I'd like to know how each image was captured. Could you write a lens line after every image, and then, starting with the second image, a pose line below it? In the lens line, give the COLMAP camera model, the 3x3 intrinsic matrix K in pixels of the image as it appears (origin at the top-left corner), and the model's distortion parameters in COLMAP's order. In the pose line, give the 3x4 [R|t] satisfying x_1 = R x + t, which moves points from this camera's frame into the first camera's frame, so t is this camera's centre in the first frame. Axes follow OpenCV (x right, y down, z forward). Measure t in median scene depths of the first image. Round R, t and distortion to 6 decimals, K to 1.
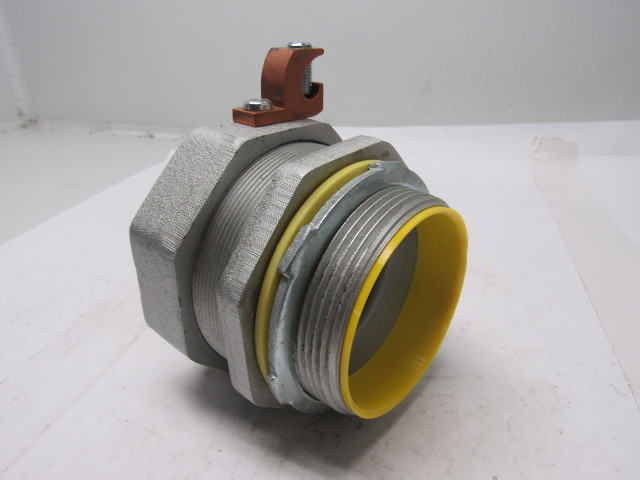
lens RADIAL K [[437.3, 0, 305.3], [0, 437.3, 239.7], [0, 0, 1]] dist [-0.016475, -0.002873]
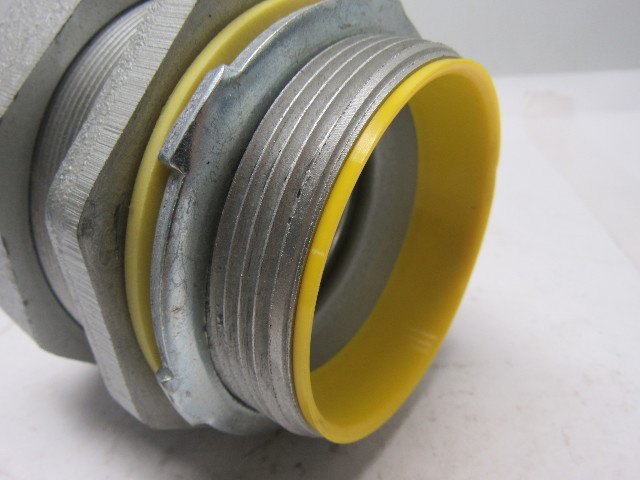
lens RADIAL K [[437.3, 0, 305.3], [0, 437.3, 239.7], [0, 0, 1]] dist [-0.016475, -0.002873]
pose [[0.997961, -0.020618, 0.060399, 0.059243], [0.019529, 0.999637, 0.018561, 0.135650], [-0.060760, -0.017344, 0.998002, 0.448242]]
